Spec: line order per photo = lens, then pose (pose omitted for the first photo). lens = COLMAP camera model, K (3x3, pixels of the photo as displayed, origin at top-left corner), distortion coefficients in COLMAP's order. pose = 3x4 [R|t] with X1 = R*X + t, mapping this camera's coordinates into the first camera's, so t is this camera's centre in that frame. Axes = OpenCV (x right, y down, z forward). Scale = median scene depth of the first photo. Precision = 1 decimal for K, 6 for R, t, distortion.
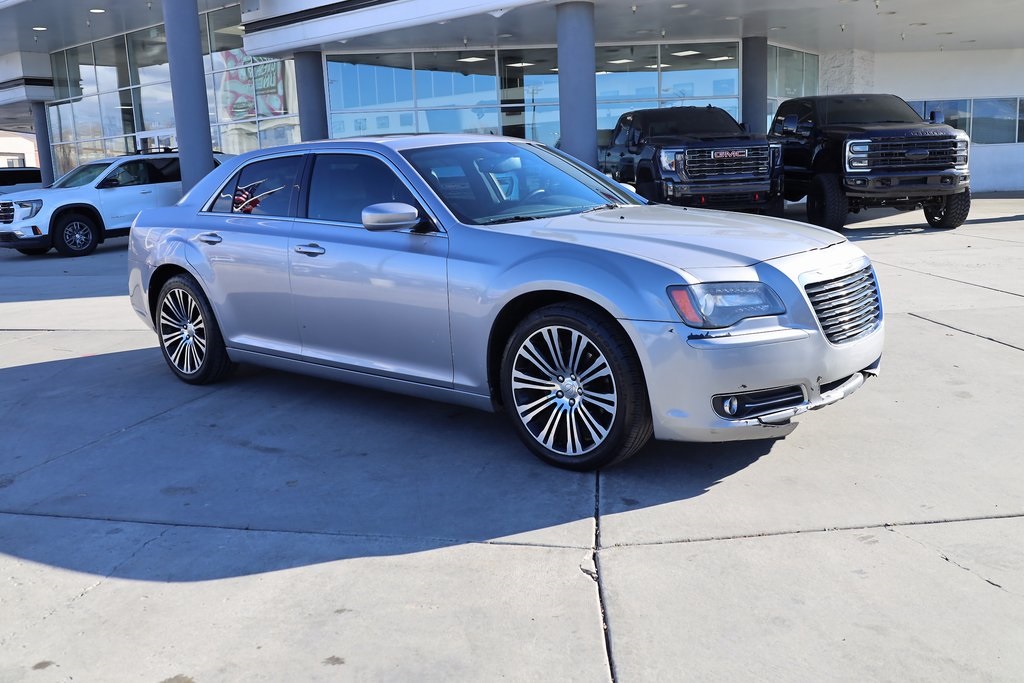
lens RADIAL K [[974.4, 0, 512.0], [0, 974.4, 341.5], [0, 0, 1]] dist [-0.013999, -0.023283]
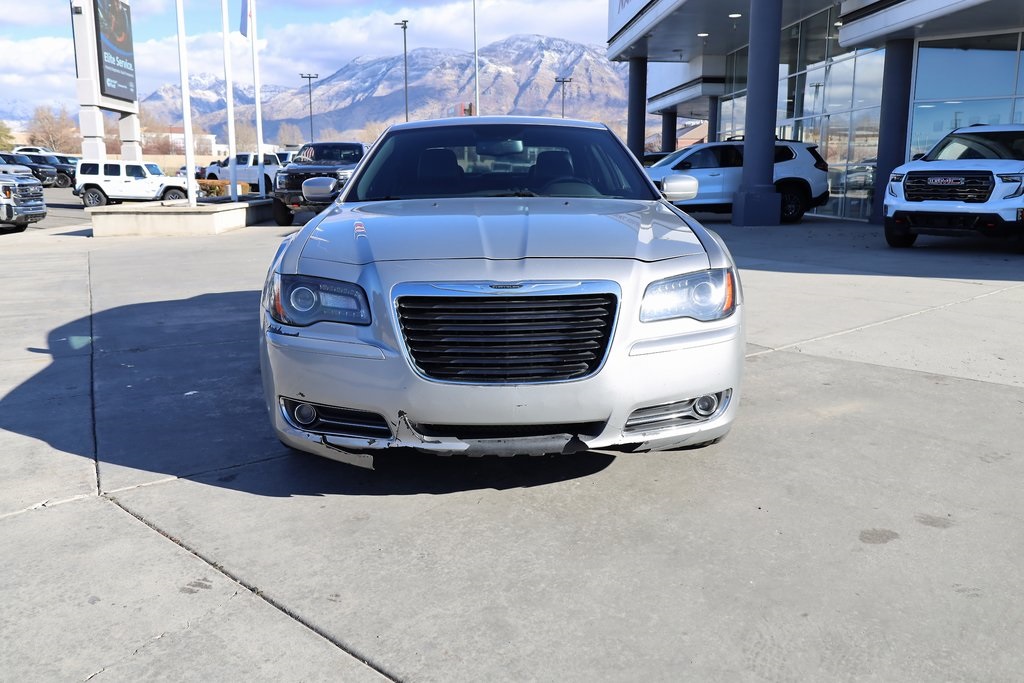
lens RADIAL K [[862.4, 0, 512.0], [0, 862.4, 341.5], [0, 0, 1]] dist [-0.029184, 0.006262]
pose [[0.635756, 0.185089, -0.749370, 0.260996], [-0.159205, 0.981394, 0.107329, -0.032469], [0.755293, 0.051068, 0.653394, 0.173211]]
